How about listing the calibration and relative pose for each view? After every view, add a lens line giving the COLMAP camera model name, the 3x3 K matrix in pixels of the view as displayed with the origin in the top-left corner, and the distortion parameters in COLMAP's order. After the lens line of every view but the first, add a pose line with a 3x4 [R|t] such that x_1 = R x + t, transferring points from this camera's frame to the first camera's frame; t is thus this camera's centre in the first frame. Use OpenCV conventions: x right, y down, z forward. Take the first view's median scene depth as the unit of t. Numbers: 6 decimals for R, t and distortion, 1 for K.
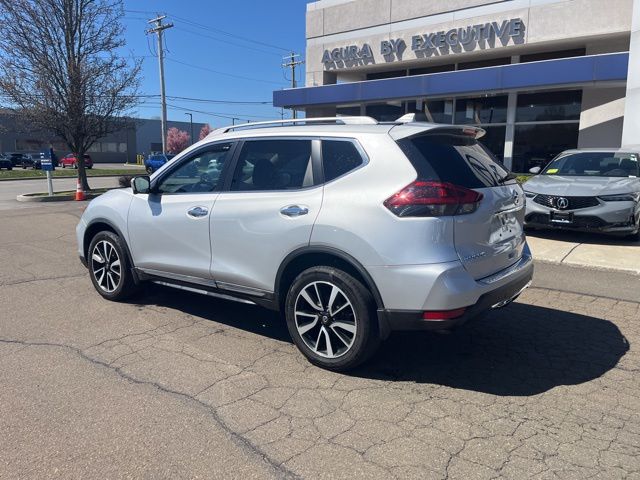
lens RADIAL K [[483.0, 0, 318.5], [0, 483.0, 234.4], [0, 0, 1]] dist [0.079618, -0.101143]
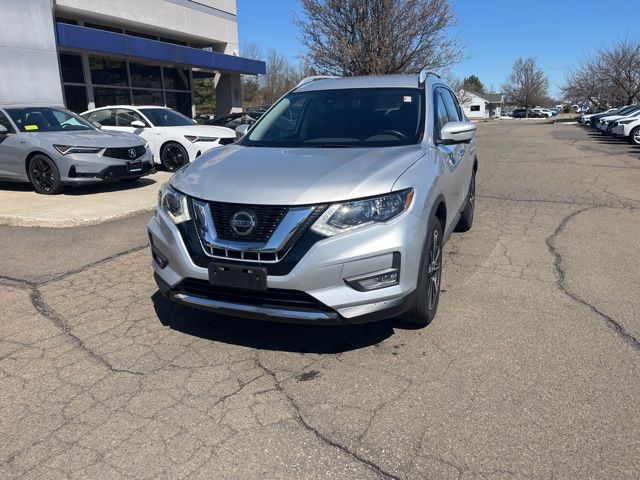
lens RADIAL K [[483.0, 0, 320.5], [0, 483.0, 241.2], [0, 0, 1]] dist [0.079618, -0.101143]
pose [[-0.266136, -0.243859, 0.932580, -0.995496], [0.169407, 0.940580, 0.294295, -0.188483], [-0.948933, 0.236308, -0.209011, 1.275064]]
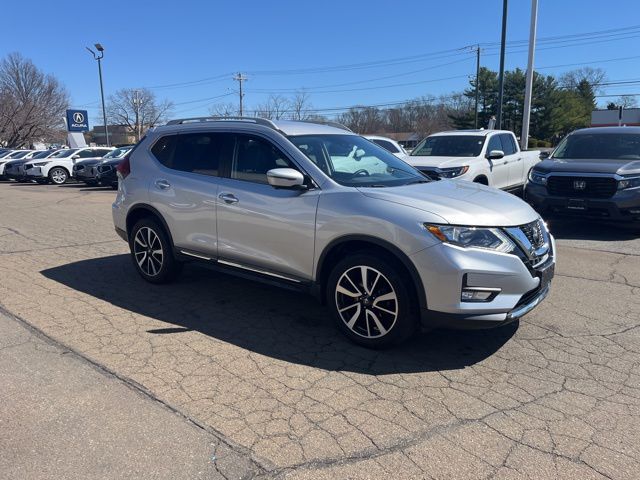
lens RADIAL K [[483.0, 0, 319.2], [0, 483.0, 232.9], [0, 0, 1]] dist [0.079618, -0.101143]
pose [[-0.999674, -0.003793, 0.025258, -0.164046], [0.004688, 0.944861, 0.327437, -0.305778], [-0.025107, 0.327448, -0.944535, 1.929455]]
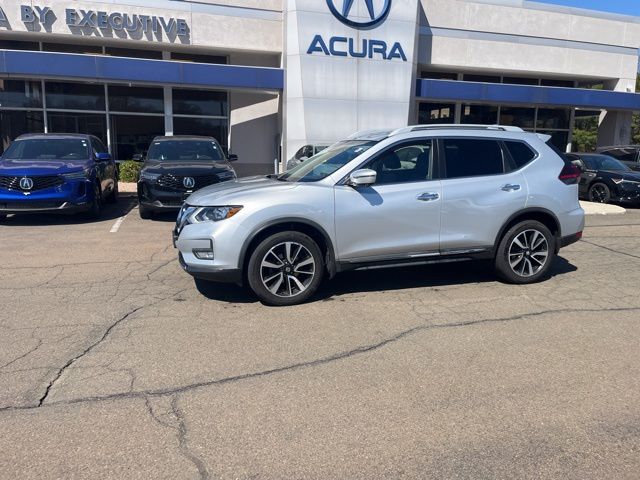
lens RADIAL K [[483.0, 0, 320.1], [0, 483.0, 235.7], [0, 0, 1]] dist [0.079618, -0.101143]
pose [[0.562567, -0.140358, 0.814750, -1.138620], [0.116554, 0.989106, 0.089917, -0.073161], [-0.818495, 0.044378, 0.572797, 0.426213]]
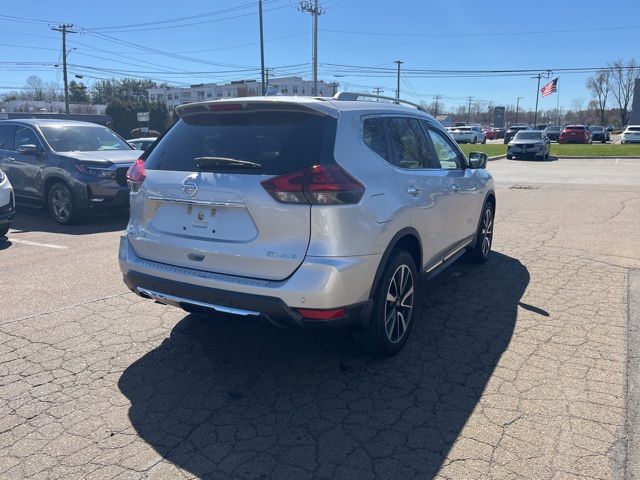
lens RADIAL K [[483.0, 0, 319.5], [0, 483.0, 240.8], [0, 0, 1]] dist [0.079618, -0.101143]
pose [[0.123292, 0.208183, -0.970288, 0.839248], [-0.144967, 0.971037, 0.189923, -0.118406], [0.981725, 0.117244, 0.149901, 0.743939]]
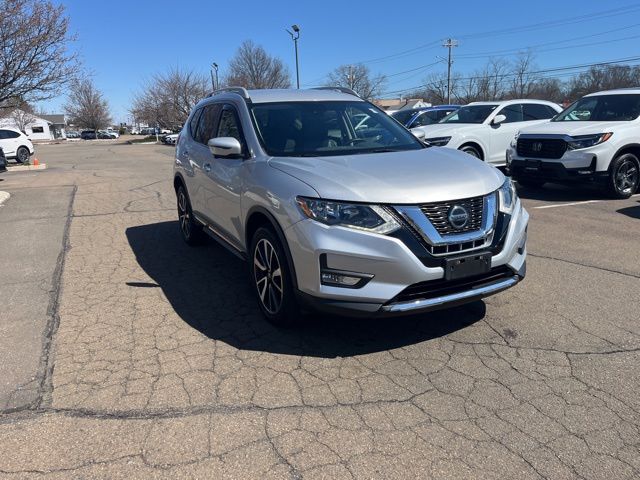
lens RADIAL K [[483.0, 0, 317.7], [0, 483.0, 241.3], [0, 0, 1]] dist [0.079618, -0.101143]
pose [[-0.896753, -0.079185, 0.435388, -0.571731], [0.098730, 0.923262, 0.371267, -0.271585], [-0.431377, 0.375921, -0.820121, 1.805000]]
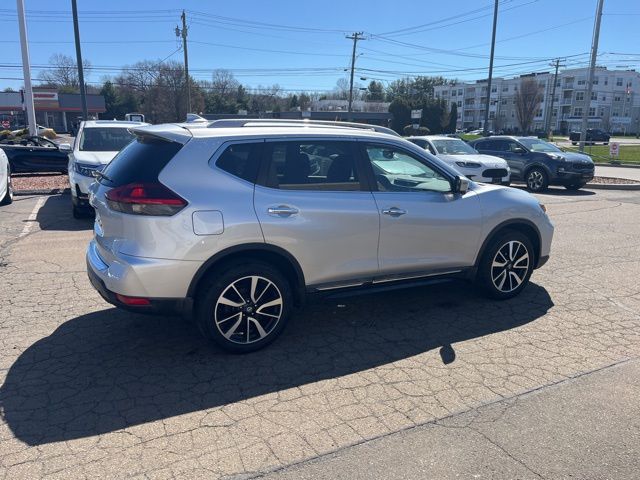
lens RADIAL K [[483.0, 0, 321.4], [0, 483.0, 241.4], [0, 0, 1]] dist [0.079618, -0.101143]
pose [[-0.421874, 0.196046, -0.885205, 0.814084], [-0.151147, 0.947472, 0.281870, -0.247806], [0.893967, 0.252710, -0.370082, 1.302714]]
